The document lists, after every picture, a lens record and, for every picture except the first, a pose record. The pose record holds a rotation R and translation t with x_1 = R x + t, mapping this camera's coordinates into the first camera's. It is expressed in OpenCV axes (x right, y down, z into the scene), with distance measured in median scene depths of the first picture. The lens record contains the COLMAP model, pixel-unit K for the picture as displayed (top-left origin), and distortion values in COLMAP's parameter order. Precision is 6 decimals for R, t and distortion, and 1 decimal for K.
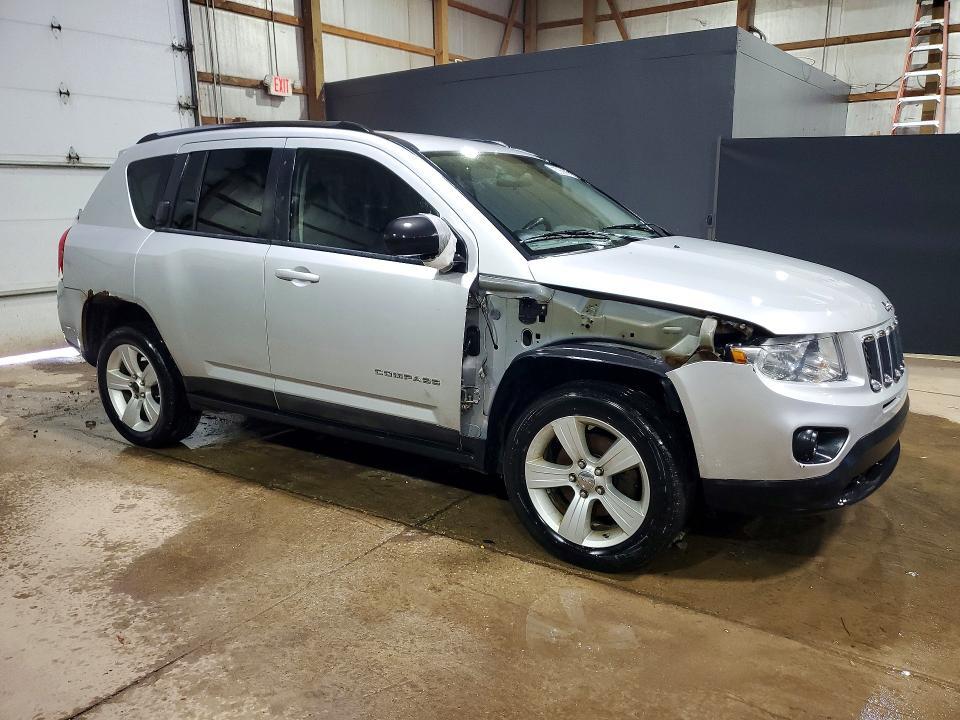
lens RADIAL K [[743.1, 0, 526.7], [0, 743.1, 362.6], [0, 0, 1]] dist [-0.006067, -0.003259]
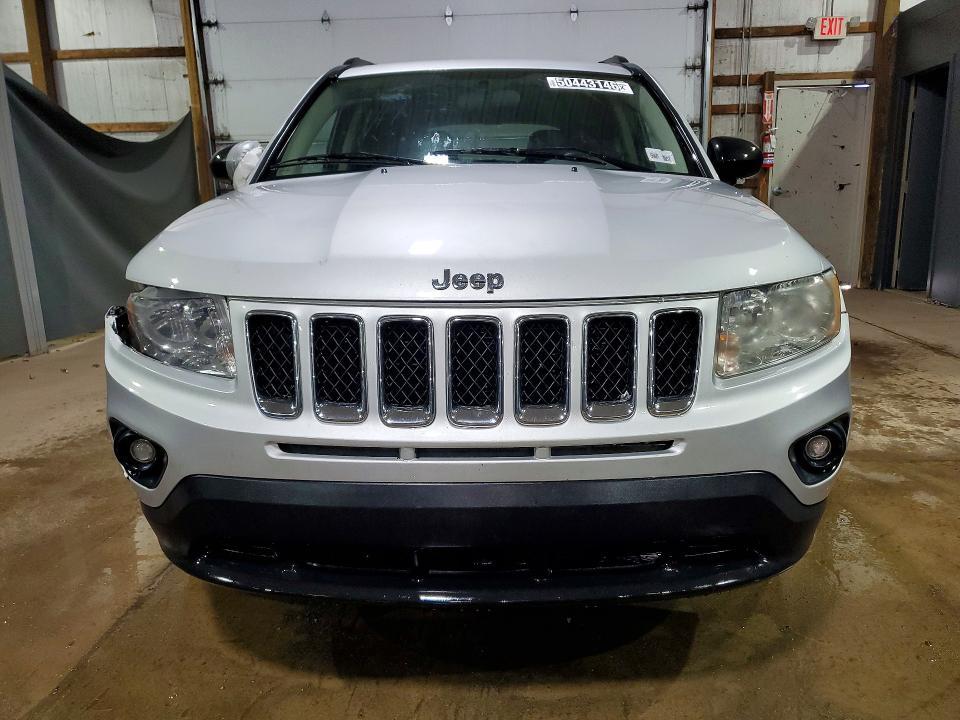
lens RADIAL K [[753.9, 0, 469.0], [0, 753.9, 355.3], [0, 0, 1]] dist [0.042955, -0.032904]
pose [[0.513302, 0.180570, -0.838997, 0.309645], [-0.169002, 0.979740, 0.107464, -0.029030], [0.841403, 0.086630, 0.533419, 0.245504]]
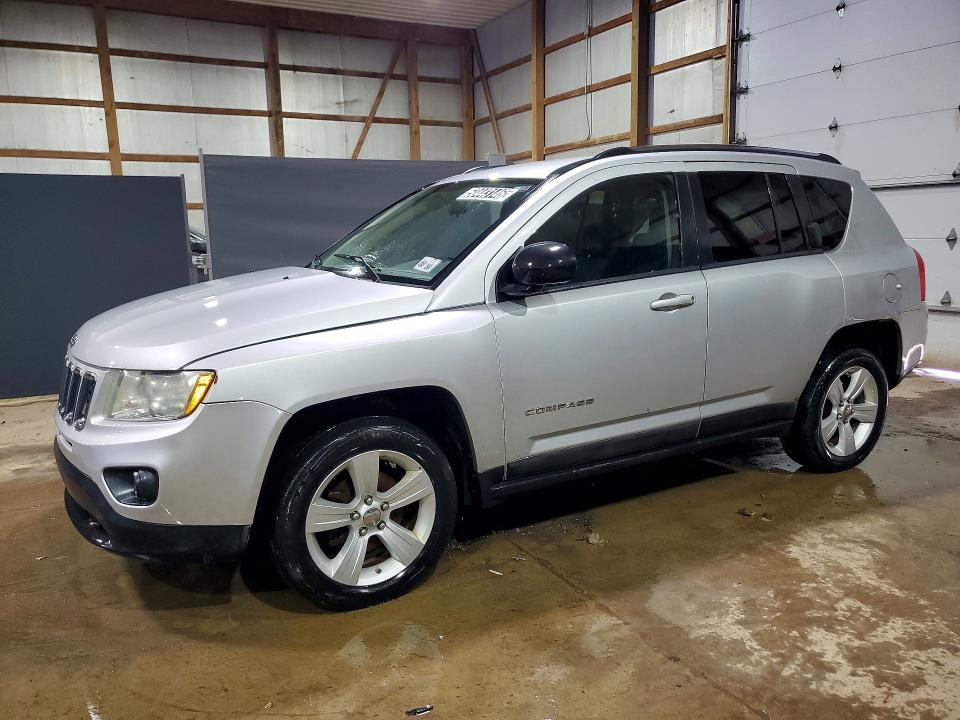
lens RADIAL K [[743.1, 0, 526.7], [0, 743.1, 362.6], [0, 0, 1]] dist [-0.006067, -0.003259]
pose [[-0.429254, 0.179060, -0.885256, 0.372368], [-0.182458, 0.942750, 0.279162, -0.148106], [0.884562, 0.281353, -0.372008, 0.645323]]
